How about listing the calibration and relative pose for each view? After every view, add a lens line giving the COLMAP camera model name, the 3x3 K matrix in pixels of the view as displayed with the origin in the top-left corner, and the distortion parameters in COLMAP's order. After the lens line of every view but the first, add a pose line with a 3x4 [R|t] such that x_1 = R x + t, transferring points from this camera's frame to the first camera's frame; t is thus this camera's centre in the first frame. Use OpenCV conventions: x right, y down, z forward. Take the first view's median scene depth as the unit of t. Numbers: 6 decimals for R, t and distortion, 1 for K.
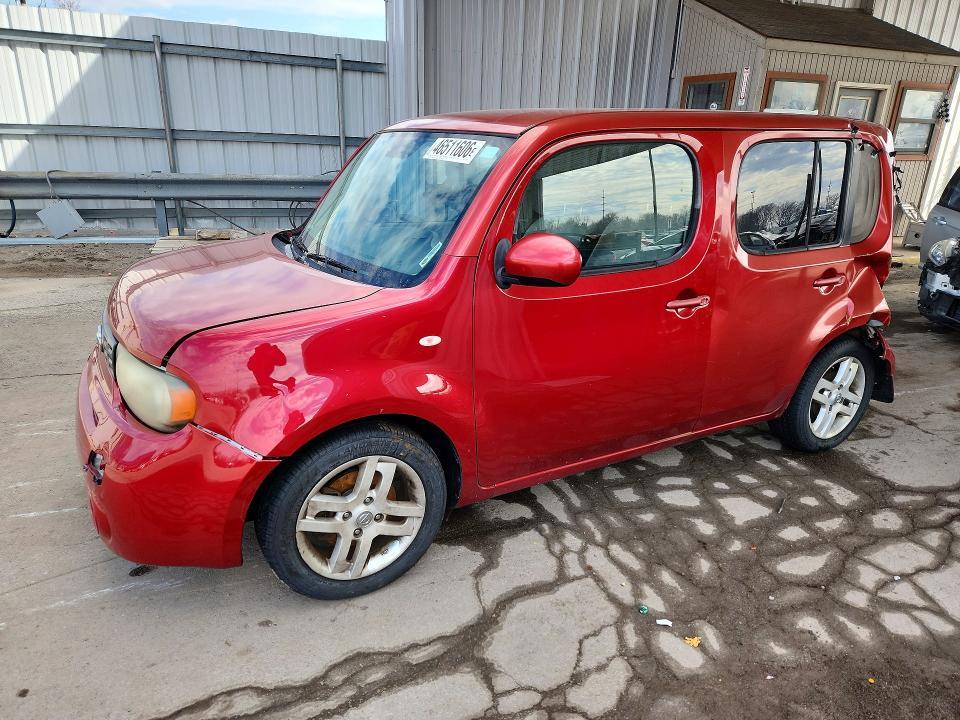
lens RADIAL K [[683.5, 0, 488.9], [0, 683.5, 357.1], [0, 0, 1]] dist [0.099291, -0.109871]
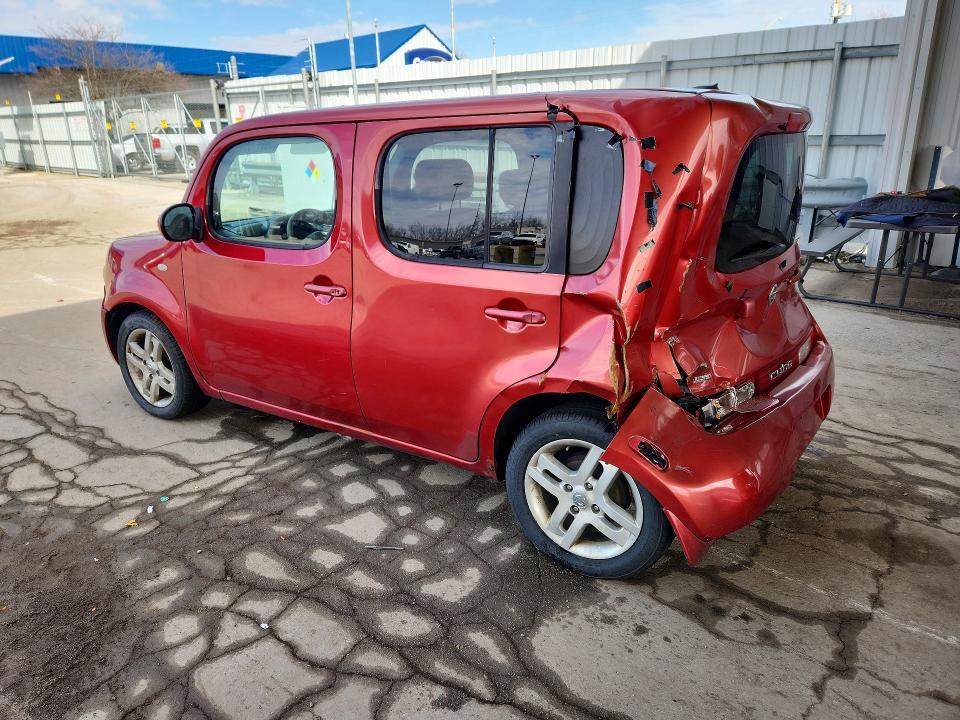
lens RADIAL K [[683.5, 0, 488.9], [0, 683.5, 357.1], [0, 0, 1]] dist [0.099291, -0.109871]
pose [[0.420281, 0.243462, -0.874122, 1.288686], [-0.248899, 0.957315, 0.146962, -0.199252], [0.872590, 0.155802, 0.462939, 0.721847]]
